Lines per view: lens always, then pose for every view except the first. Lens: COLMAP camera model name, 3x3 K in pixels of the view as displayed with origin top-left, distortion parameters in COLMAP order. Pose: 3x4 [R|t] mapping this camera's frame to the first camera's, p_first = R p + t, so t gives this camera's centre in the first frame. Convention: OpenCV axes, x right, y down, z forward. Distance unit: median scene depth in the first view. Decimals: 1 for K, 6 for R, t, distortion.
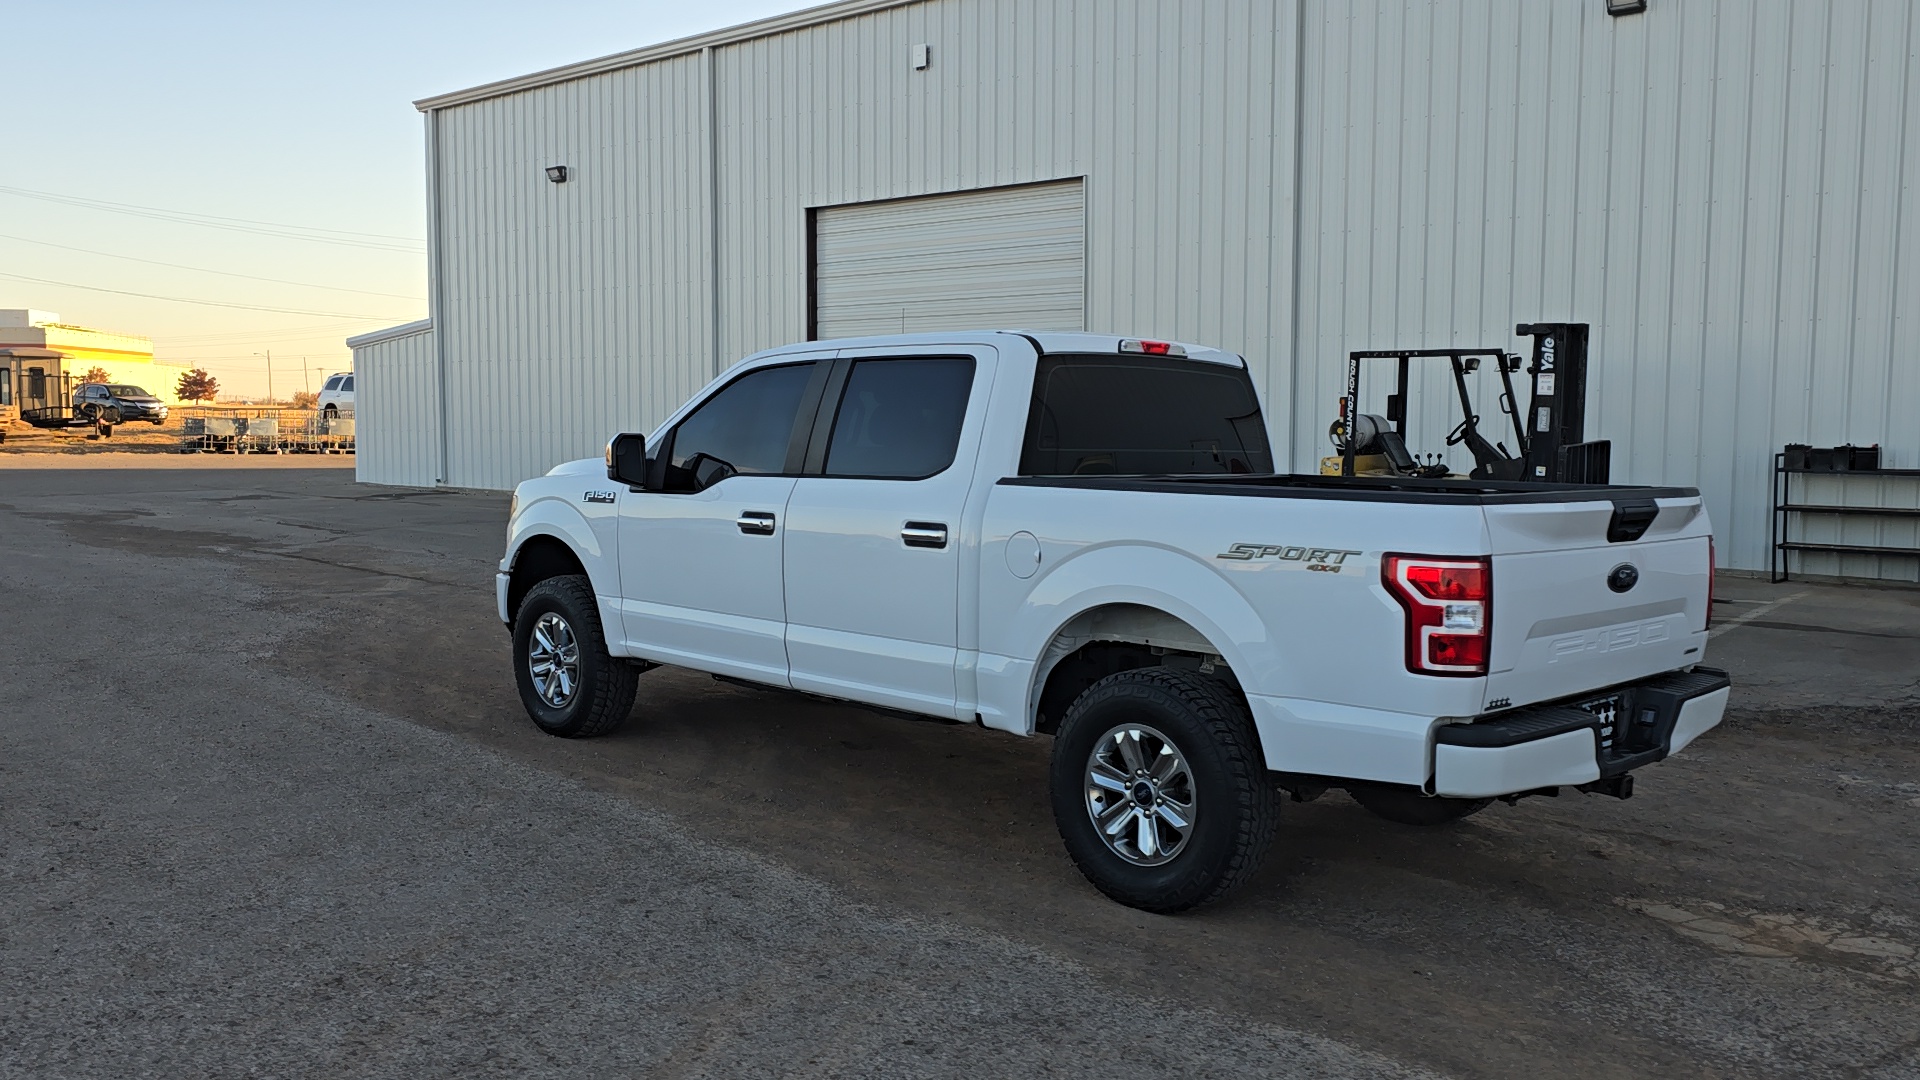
lens RADIAL K [[1590.6, 0, 969.4], [0, 1590.6, 546.5], [0, 0, 1]] dist [0.007520, -0.008113]
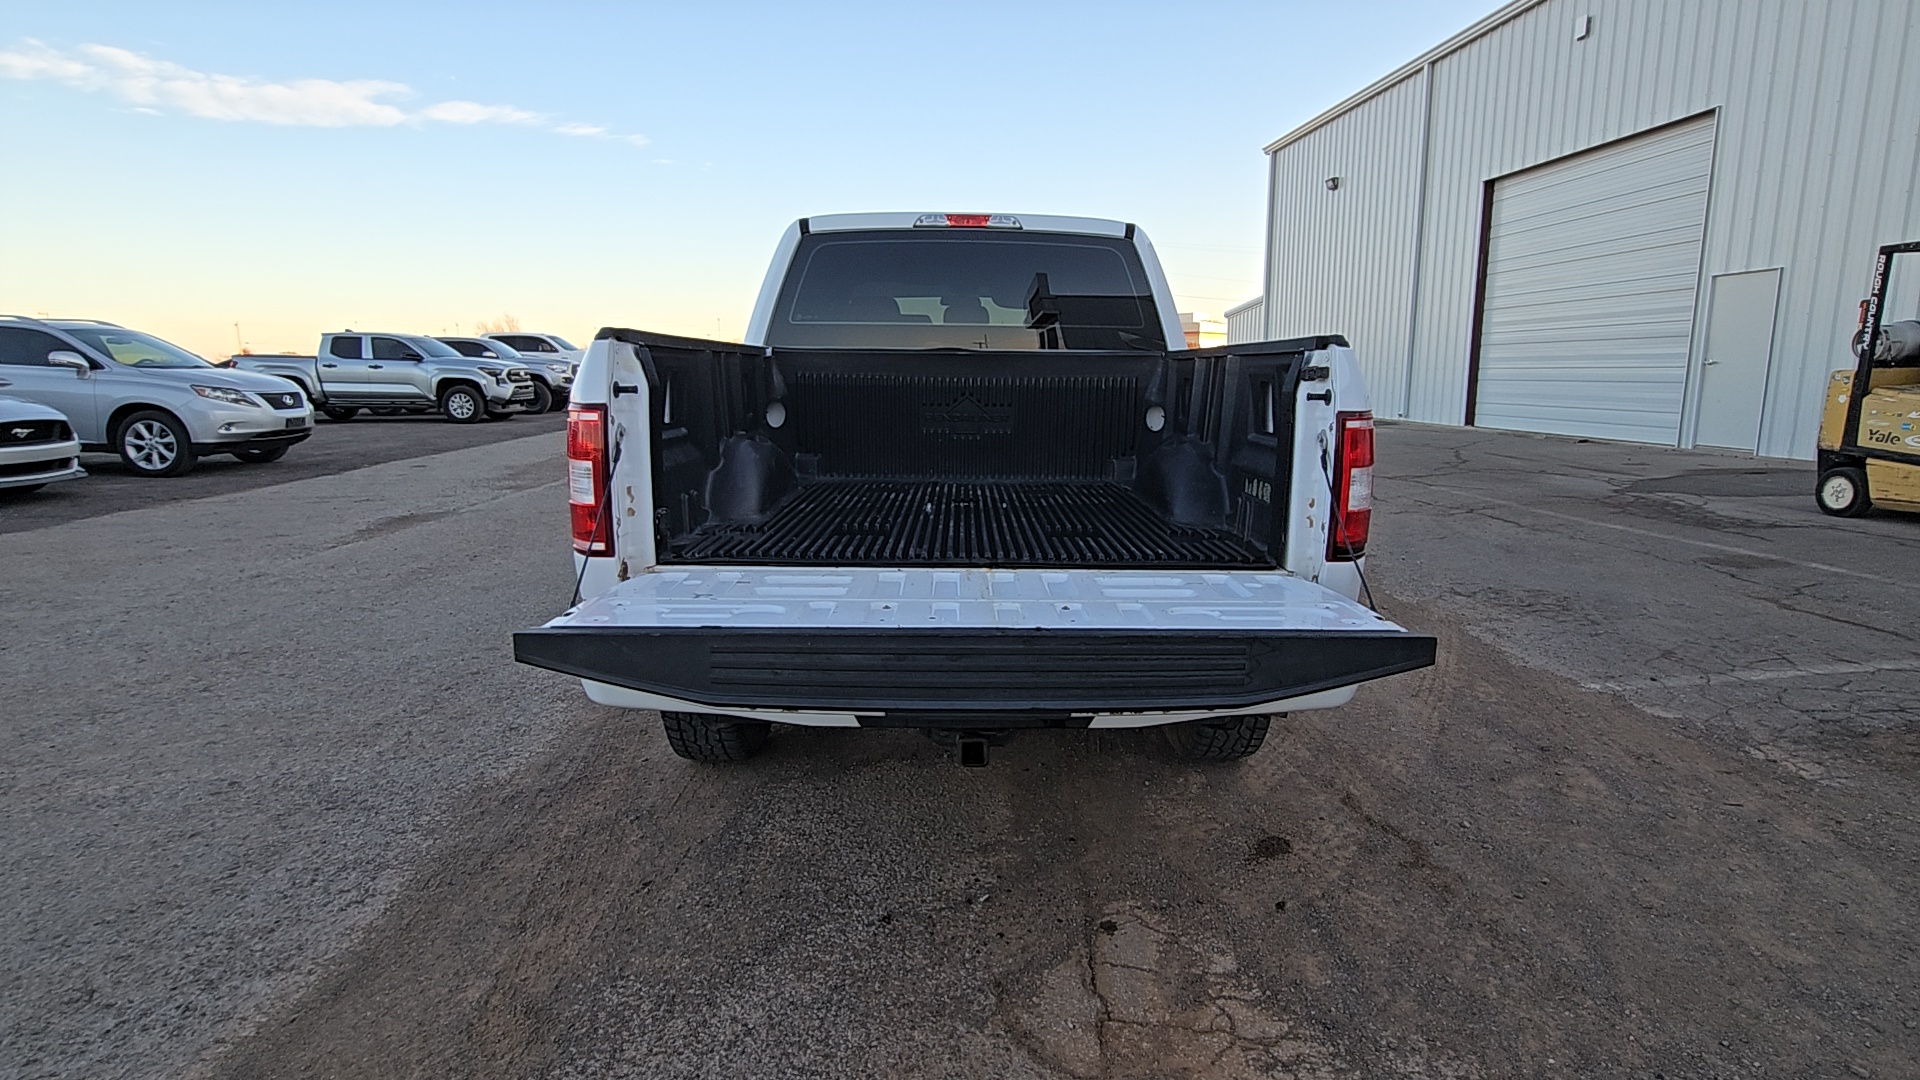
lens RADIAL K [[965.9, 0, 978.0], [0, 965.9, 556.4], [0, 0, 1]] dist [0.001406, 0.001820]
pose [[0.718081, 0.122118, -0.685162, 0.196051], [-0.047952, 0.990827, 0.126342, 0.002022], [0.694305, -0.057869, 0.717350, 0.192661]]
